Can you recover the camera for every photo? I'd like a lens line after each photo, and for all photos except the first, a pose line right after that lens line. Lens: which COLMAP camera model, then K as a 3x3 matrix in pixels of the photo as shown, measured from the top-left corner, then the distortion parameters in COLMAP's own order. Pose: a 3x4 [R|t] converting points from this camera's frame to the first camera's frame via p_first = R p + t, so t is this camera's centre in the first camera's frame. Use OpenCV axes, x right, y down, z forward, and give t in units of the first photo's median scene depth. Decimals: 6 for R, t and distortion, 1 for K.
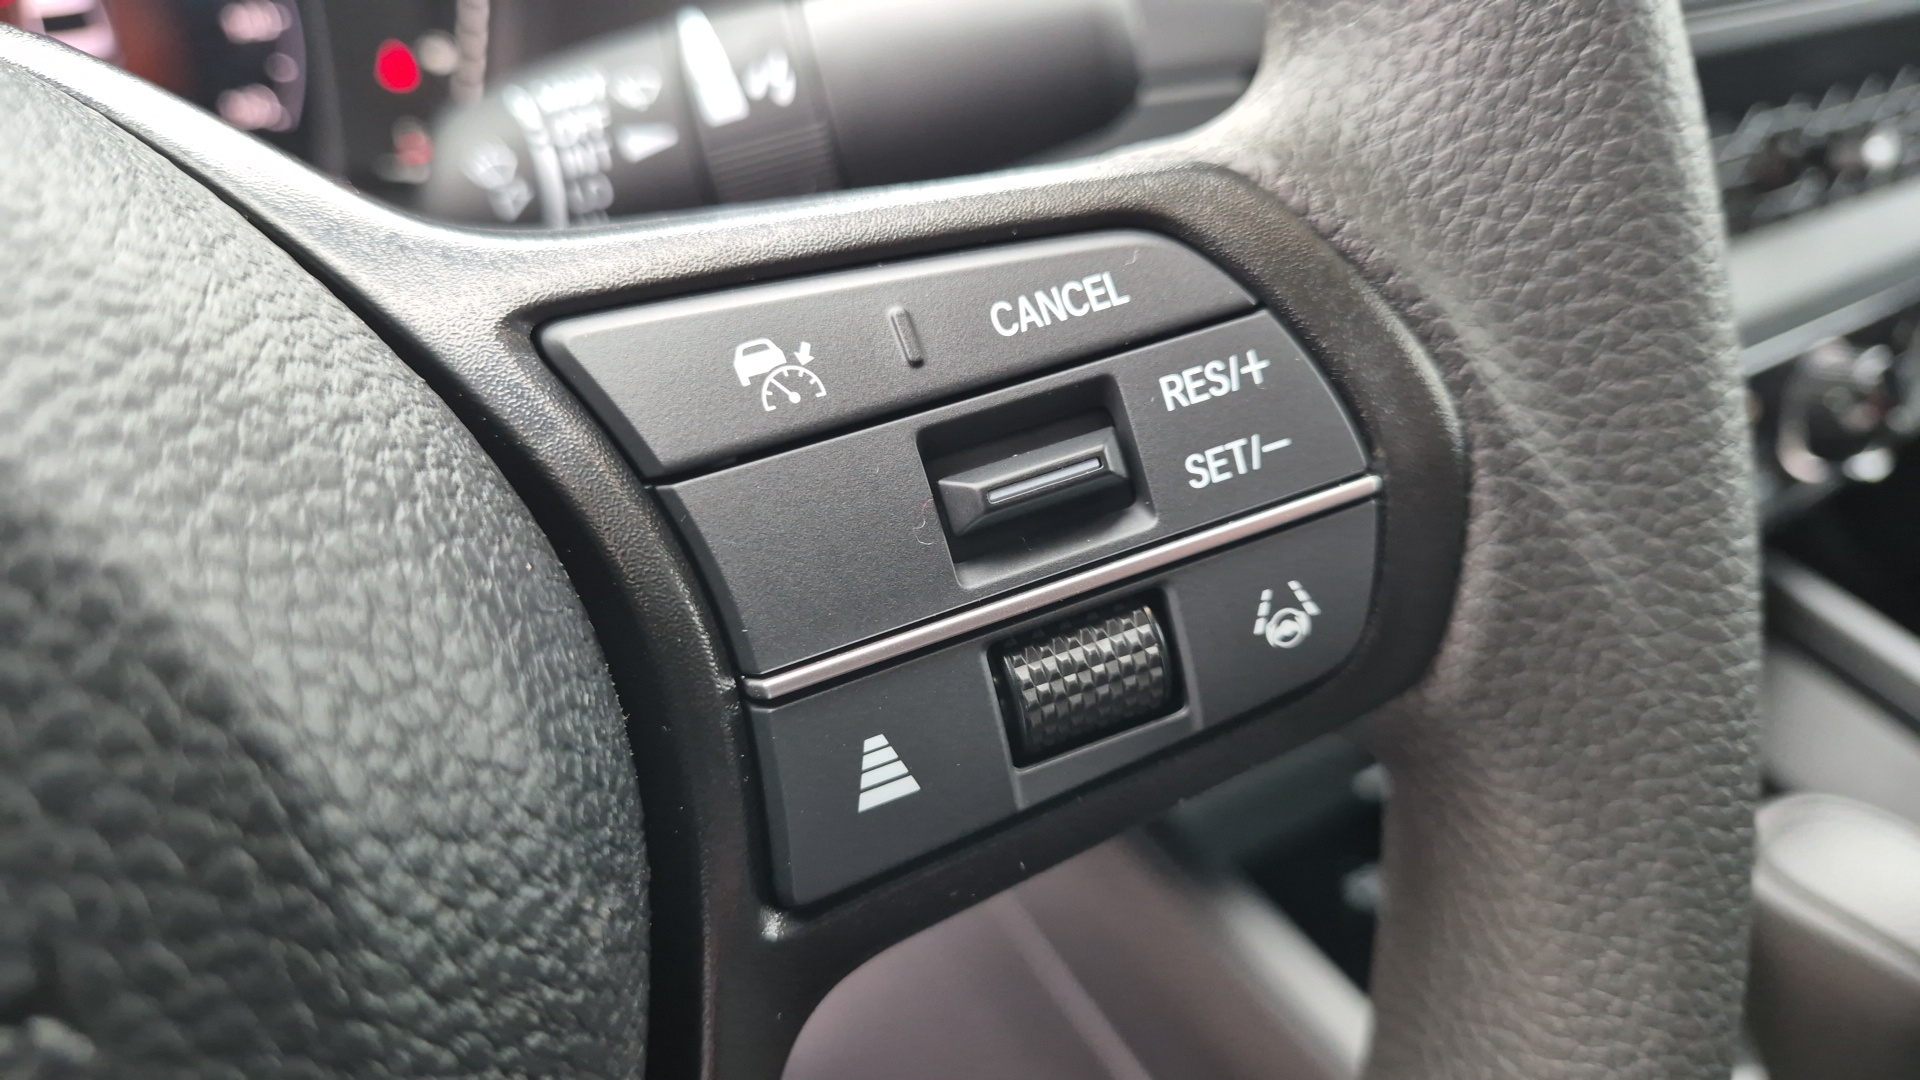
lens RADIAL K [[1327.2, 0, 960.0], [0, 1327.2, 540.0], [0, 0, 1]] dist [0.119036, -0.155106]
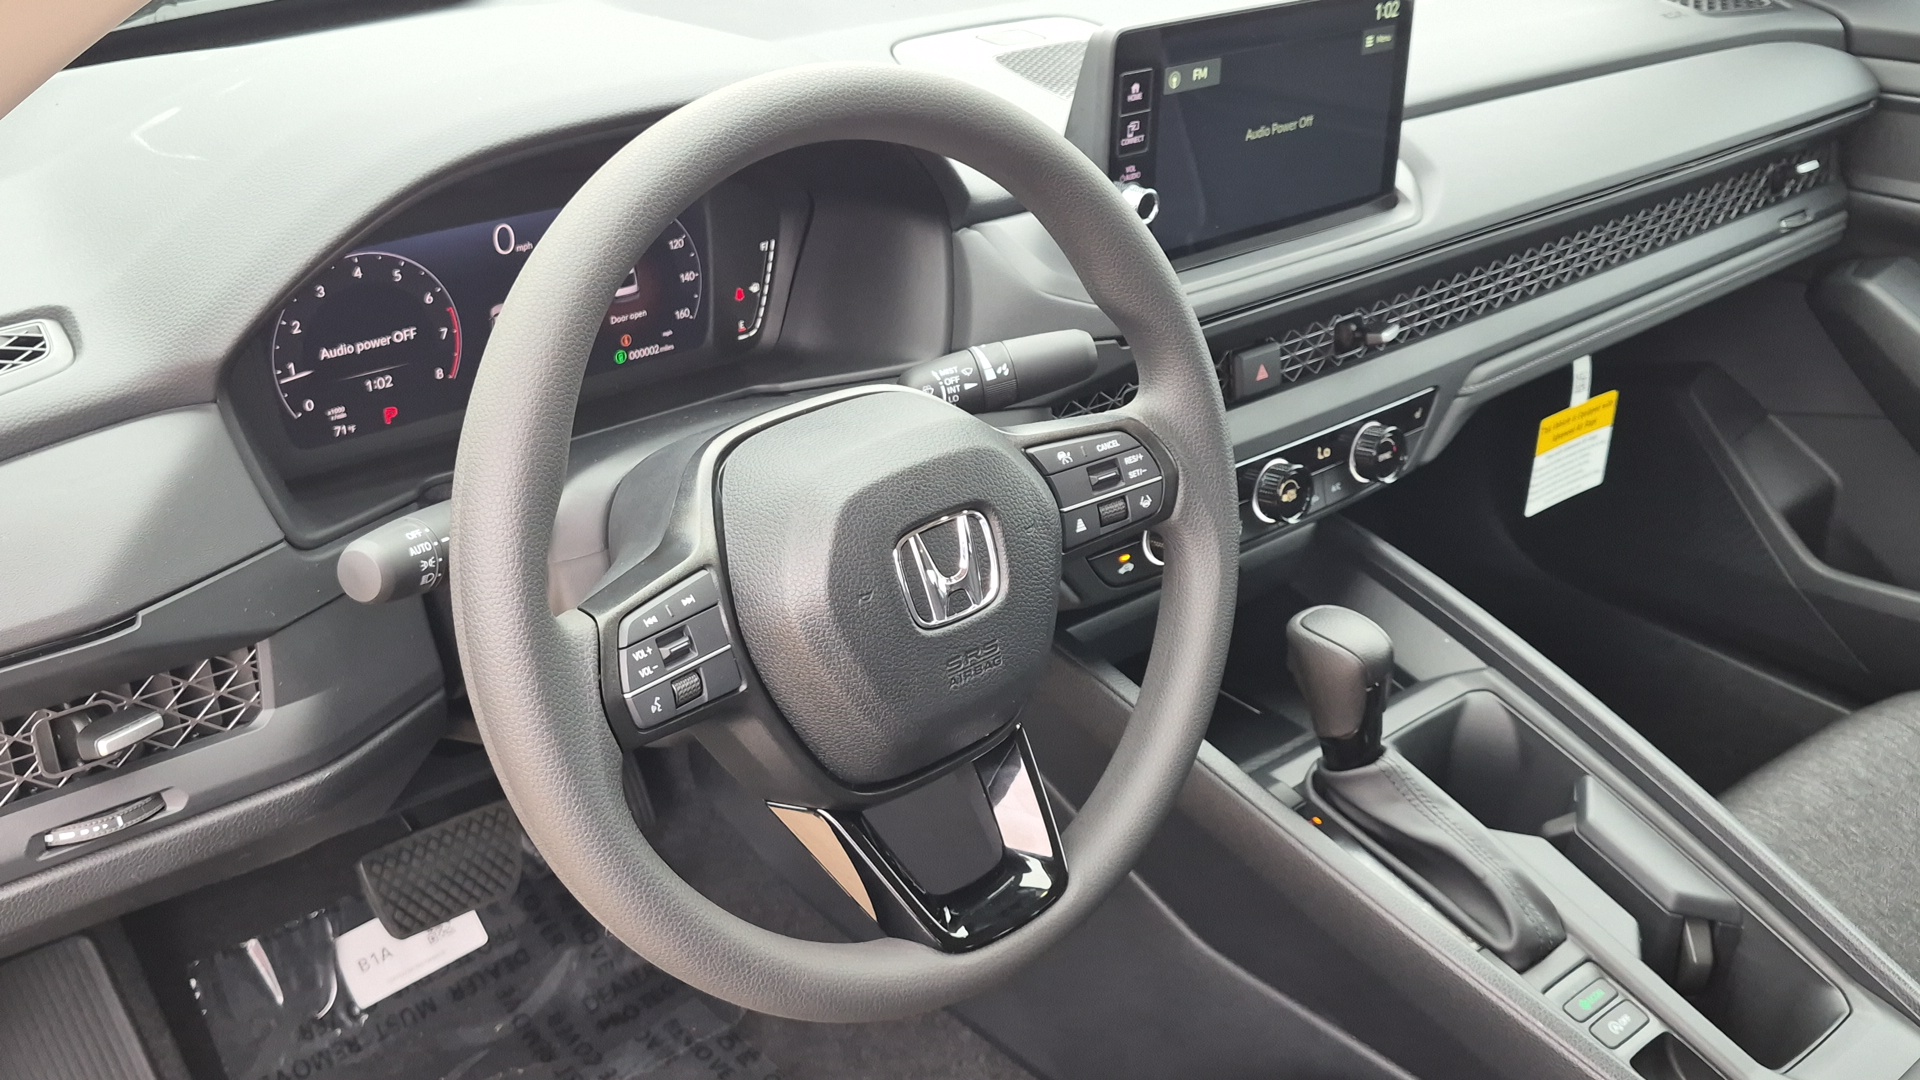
lens RADIAL K [[1956.6, 0, 960.0], [0, 1956.6, 540.0], [0, 0, 1]] dist [0.157959, -0.345547]
pose [[0.982189, 0.002340, 0.187879, -2.036054], [0.002563, 0.999663, -0.025845, 0.424134], [-0.187876, 0.025866, 0.981852, -6.820893]]
